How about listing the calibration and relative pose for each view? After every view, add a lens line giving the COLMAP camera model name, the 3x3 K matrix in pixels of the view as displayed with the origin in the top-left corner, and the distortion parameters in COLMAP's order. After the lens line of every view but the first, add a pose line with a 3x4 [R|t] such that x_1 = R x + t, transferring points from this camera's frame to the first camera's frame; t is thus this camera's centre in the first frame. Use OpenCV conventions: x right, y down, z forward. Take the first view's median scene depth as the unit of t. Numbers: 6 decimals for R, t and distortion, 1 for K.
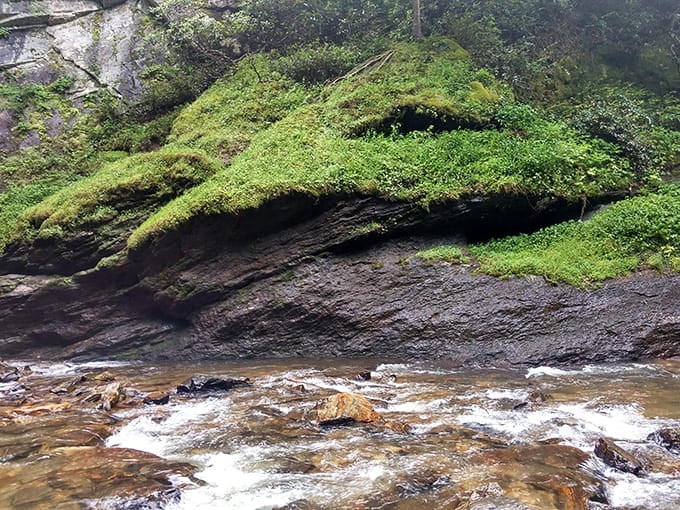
lens RADIAL K [[547.5, 0, 340.3], [0, 547.5, 254.7], [0, 0, 1]] dist [0.059257, 0.006501]
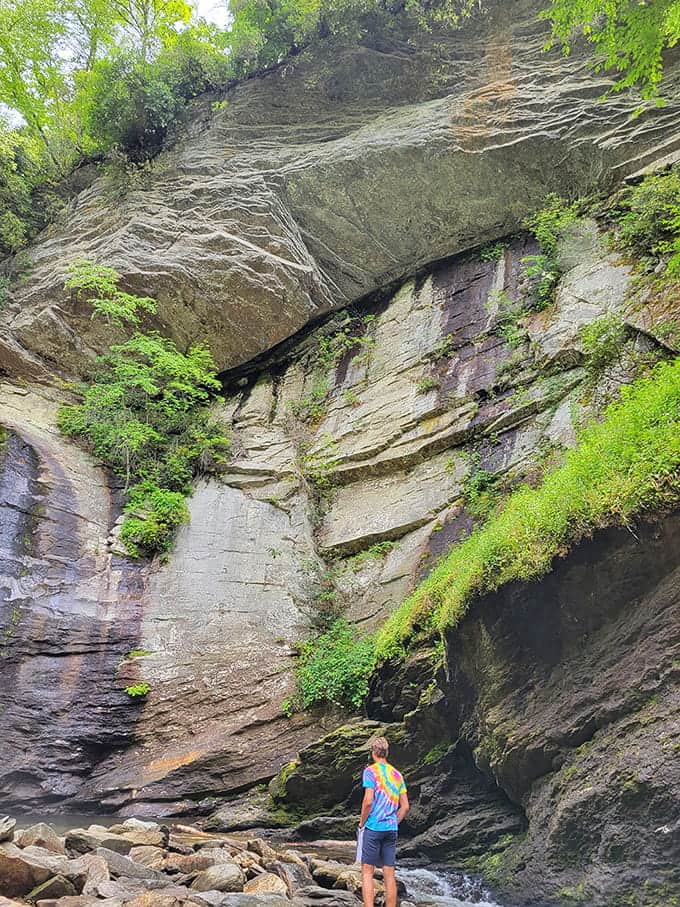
lens RADIAL K [[730.3, 0, 340.9], [0, 730.3, 452.5], [0, 0, 1]] dist [0.059257, 0.006501]
pose [[0.559794, -0.292562, -0.775267, 0.292341], [0.004707, 0.936706, -0.350085, 0.048078], [0.828619, 0.192326, 0.525739, 0.424260]]
